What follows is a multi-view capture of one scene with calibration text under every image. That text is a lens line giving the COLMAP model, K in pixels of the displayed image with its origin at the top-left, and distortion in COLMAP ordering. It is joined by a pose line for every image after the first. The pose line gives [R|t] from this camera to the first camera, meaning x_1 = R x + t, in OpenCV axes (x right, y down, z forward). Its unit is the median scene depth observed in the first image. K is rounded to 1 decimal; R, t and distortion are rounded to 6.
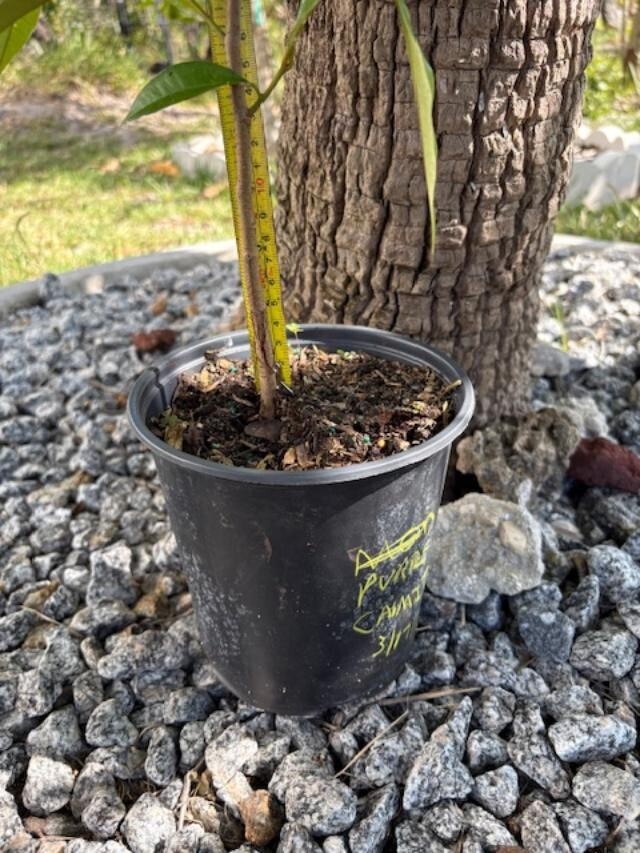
lens RADIAL K [[678.9, 0, 316.3], [0, 678.9, 433.3], [0, 0, 1]] dist [0.002143, 0.002355]
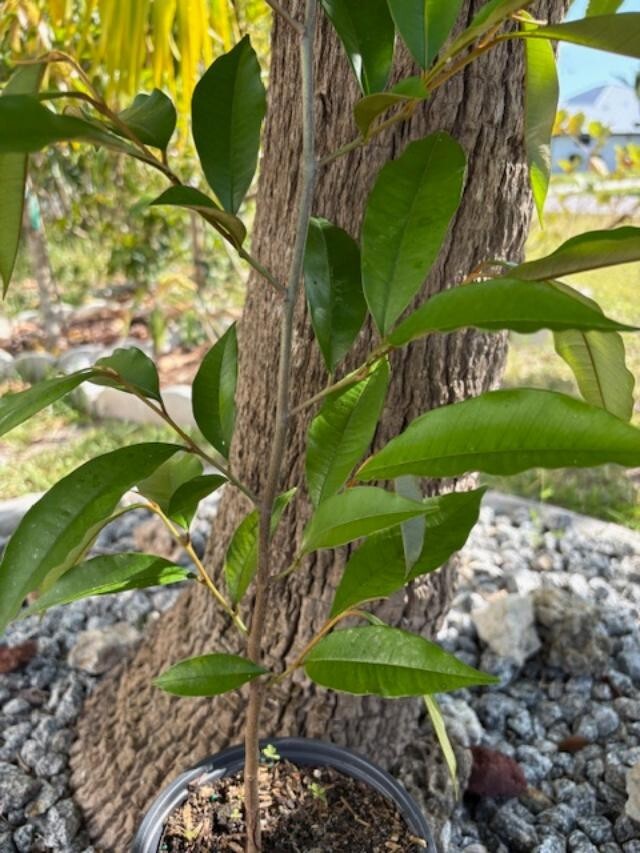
lens RADIAL K [[678.9, 0, 316.3], [0, 678.9, 433.3], [0, 0, 1]] dist [0.002143, 0.002355]
pose [[0.940960, -0.046799, 0.335268, -0.284606], [0.111905, 0.977721, -0.177593, -0.450318], [-0.319487, 0.204626, 0.925233, -0.133124]]
